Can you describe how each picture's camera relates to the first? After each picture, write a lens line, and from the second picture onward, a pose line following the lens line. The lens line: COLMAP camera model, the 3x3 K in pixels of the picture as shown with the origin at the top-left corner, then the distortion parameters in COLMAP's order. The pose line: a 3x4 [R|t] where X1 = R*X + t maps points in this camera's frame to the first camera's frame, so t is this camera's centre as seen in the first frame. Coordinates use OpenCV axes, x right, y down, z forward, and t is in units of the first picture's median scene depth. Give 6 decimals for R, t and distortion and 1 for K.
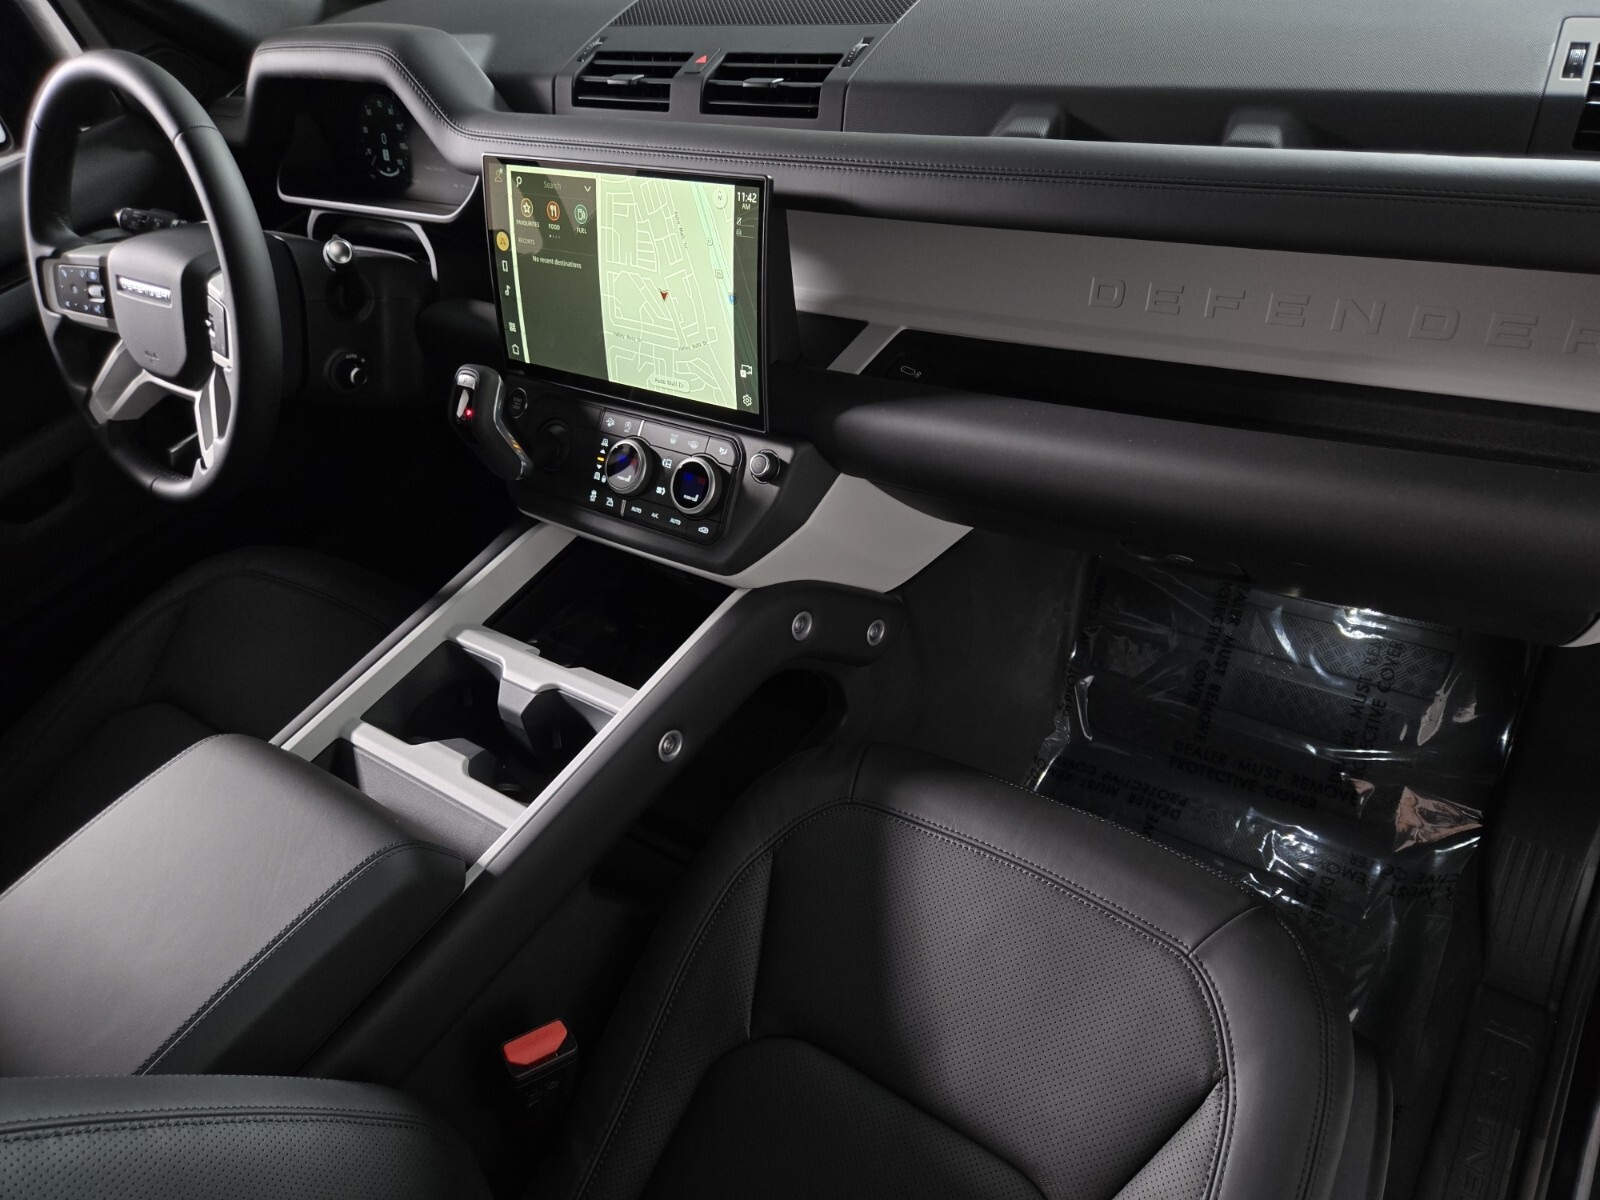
lens RADIAL K [[1082.5, 0, 800.0], [0, 1082.5, 600.0], [0, 0, 1]] dist [0.036854, -0.052902]
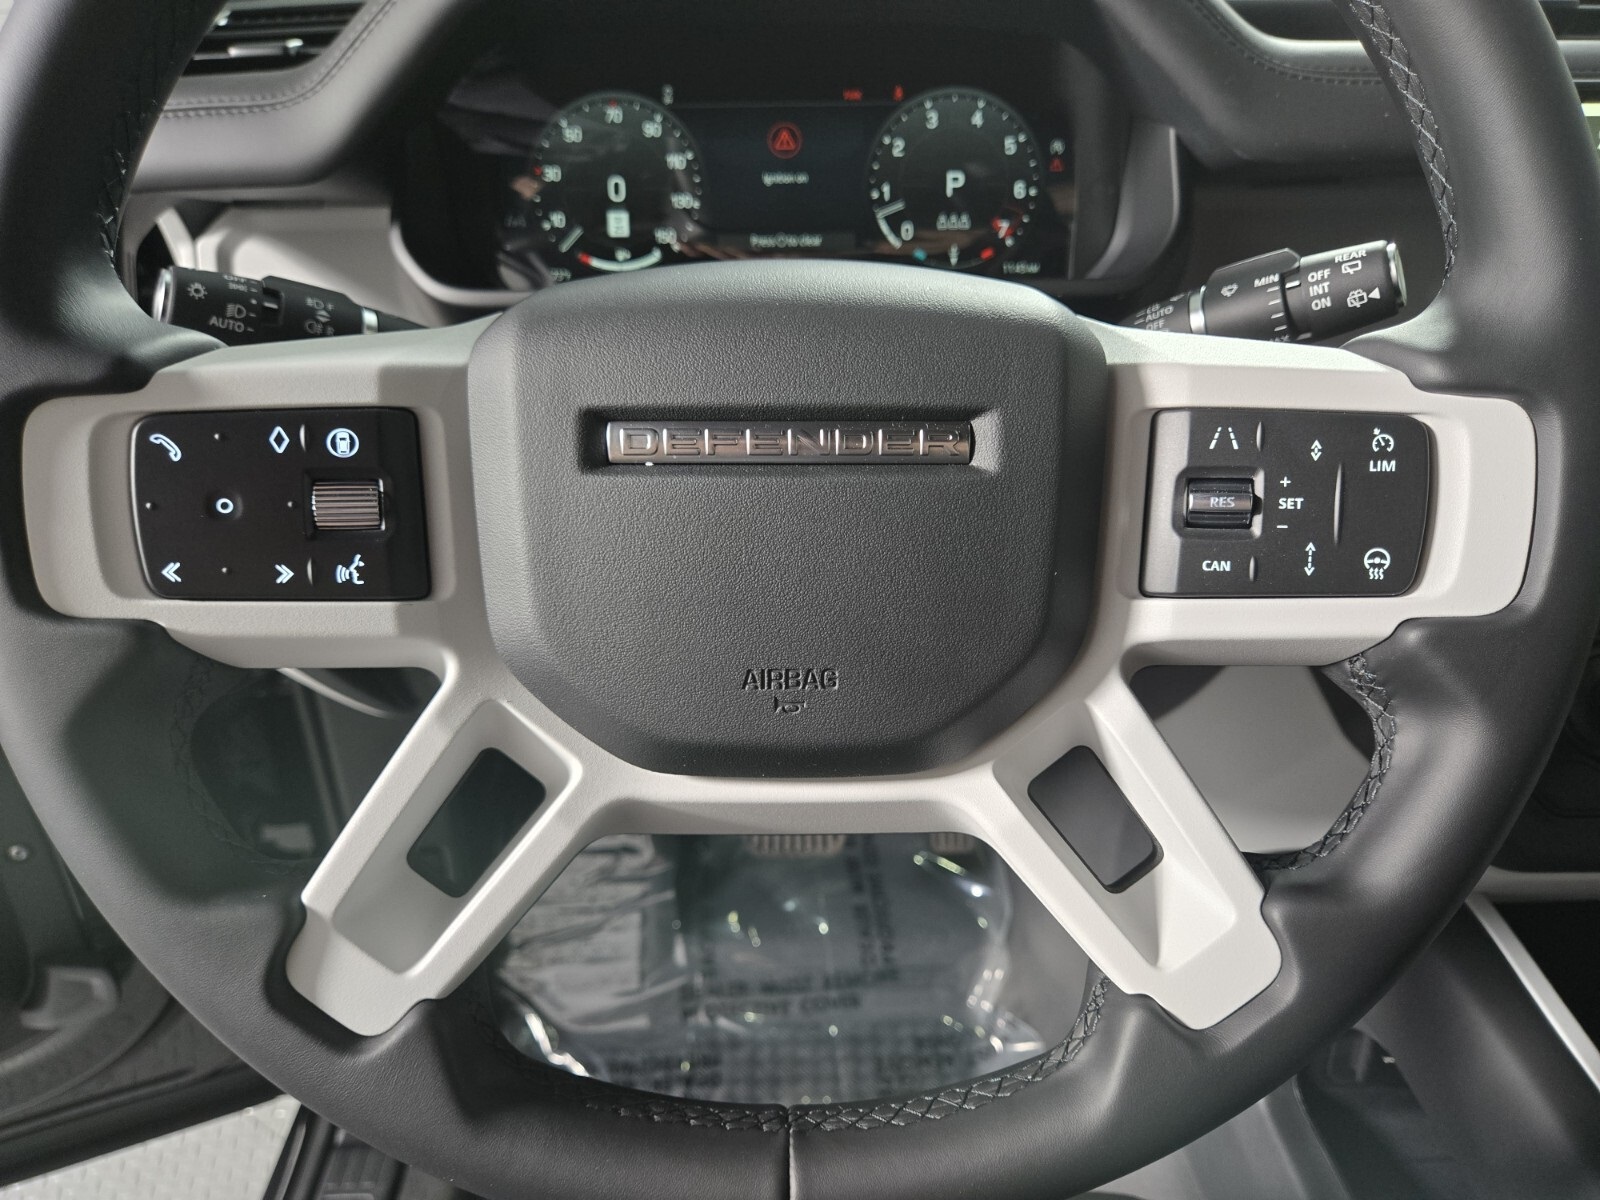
lens RADIAL K [[1134.0, 0, 806.2], [0, 1134.0, 587.1], [0, 0, 1]] dist [0.050310, -0.059715]
pose [[0.803124, -0.137100, 0.579824, -0.824802], [0.284878, 0.943080, -0.171596, -0.217348], [-0.523294, 0.302992, 0.796466, 0.841300]]
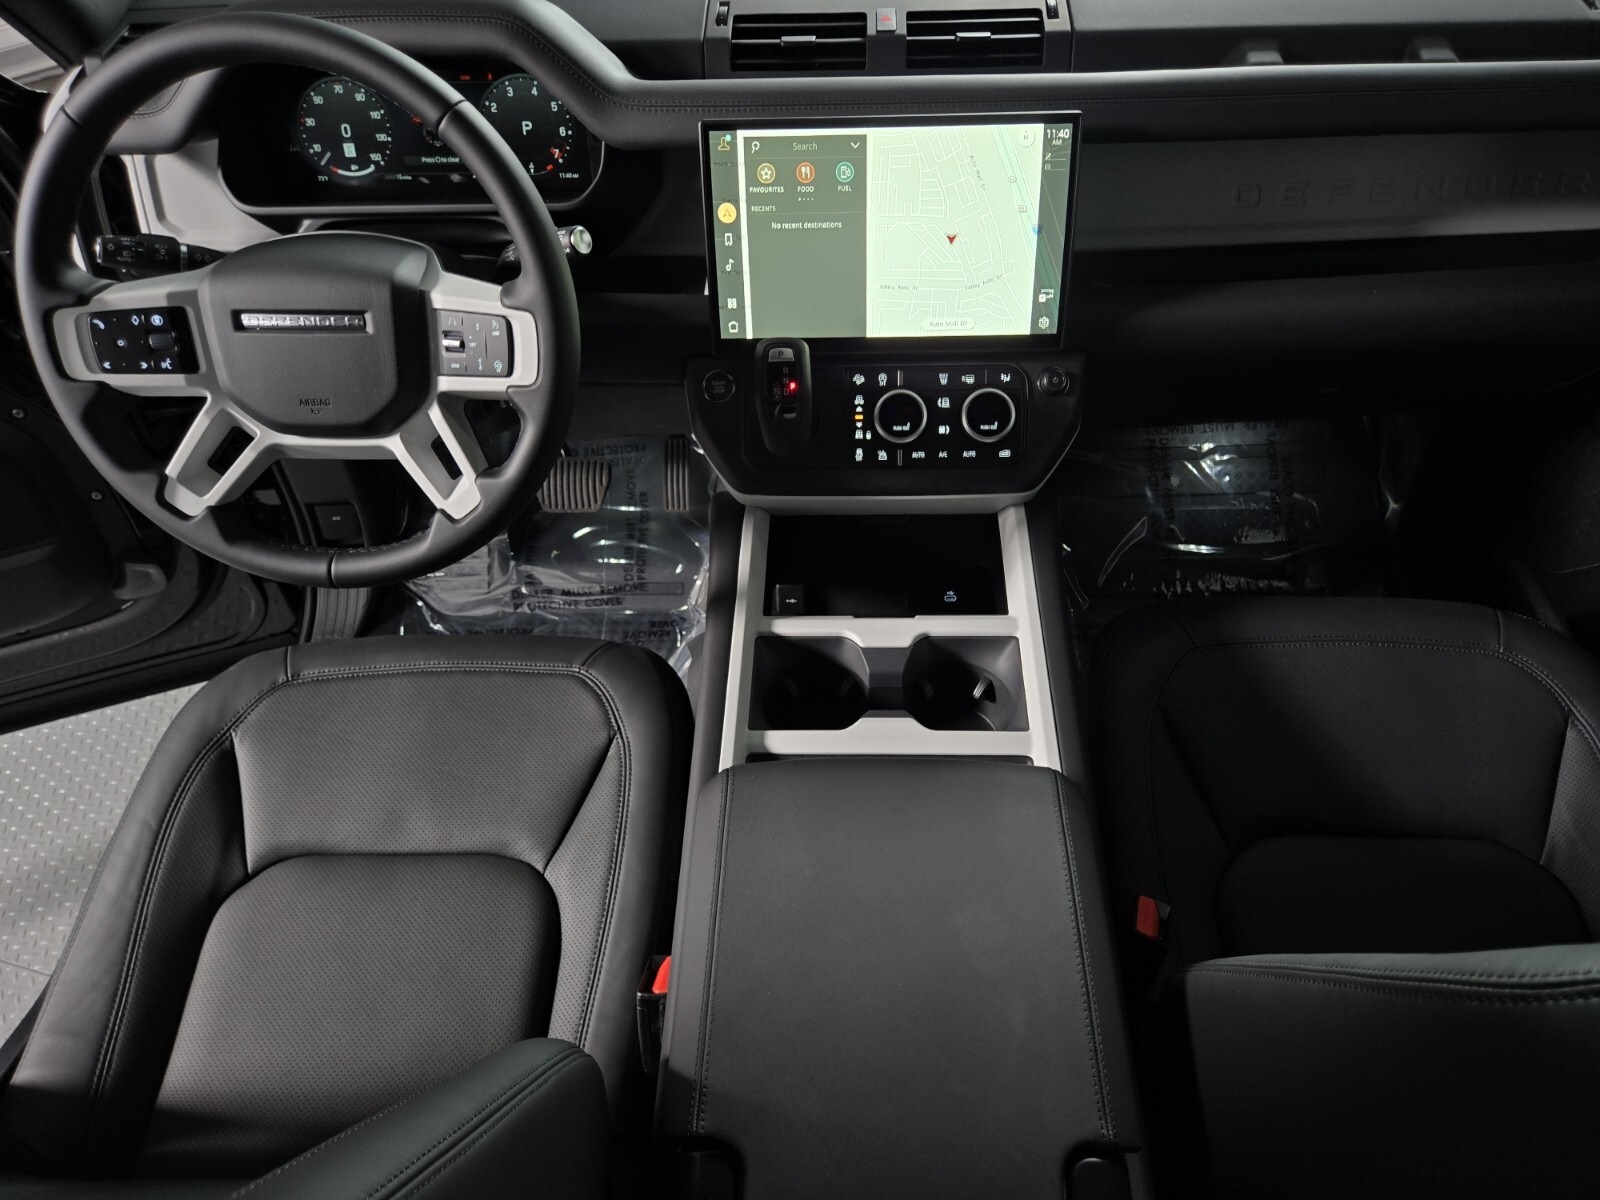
lens RADIAL K [[1120.2, 0, 809.6], [0, 1120.2, 601.3], [0, 0, 1]] dist [0.057245, -0.063992]
pose [[0.834141, -0.266914, 0.482665, -0.804303], [0.271423, 0.960457, 0.062060, -0.044396], [-0.480144, 0.079240, 0.873603, 0.128089]]
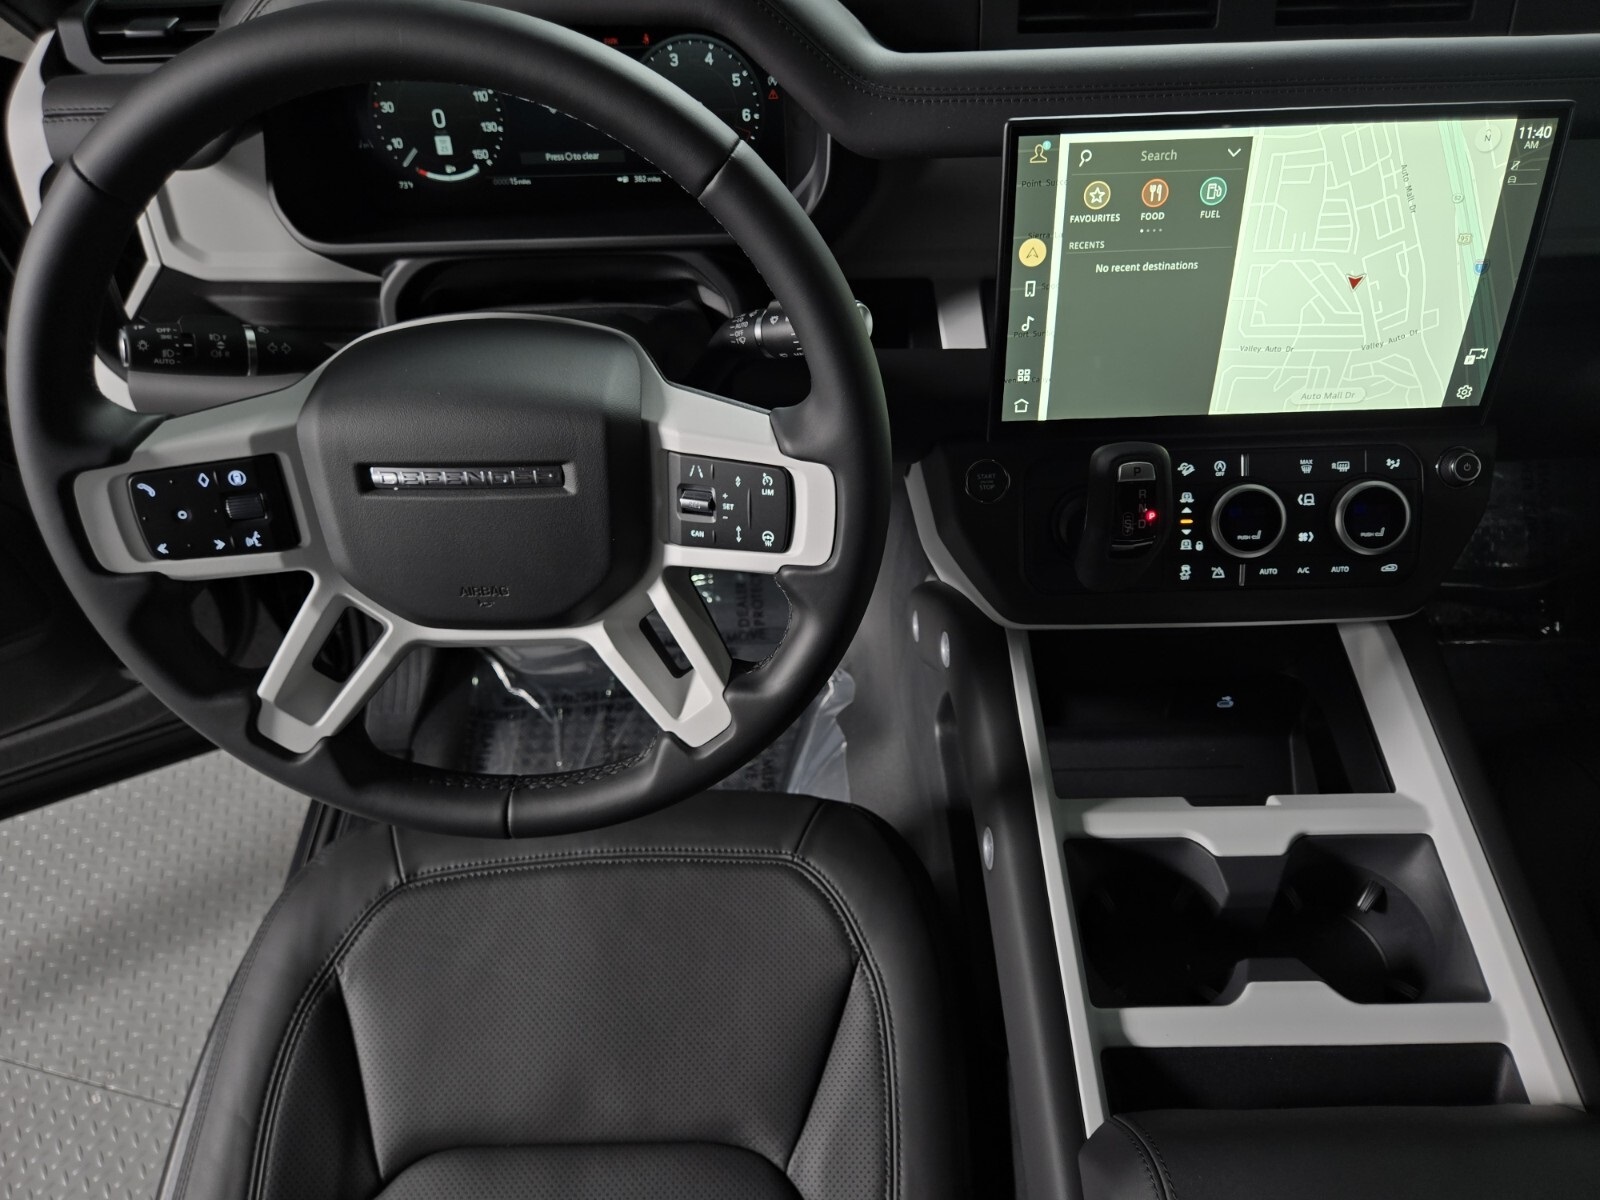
lens RADIAL K [[1134.0, 0, 806.2], [0, 1134.0, 587.1], [0, 0, 1]] dist [0.050310, -0.059715]
pose [[0.813931, -0.329819, 0.478263, -0.803846], [0.294168, 0.943865, 0.150278, -0.289850], [-0.500981, 0.018374, 0.865263, 0.486343]]
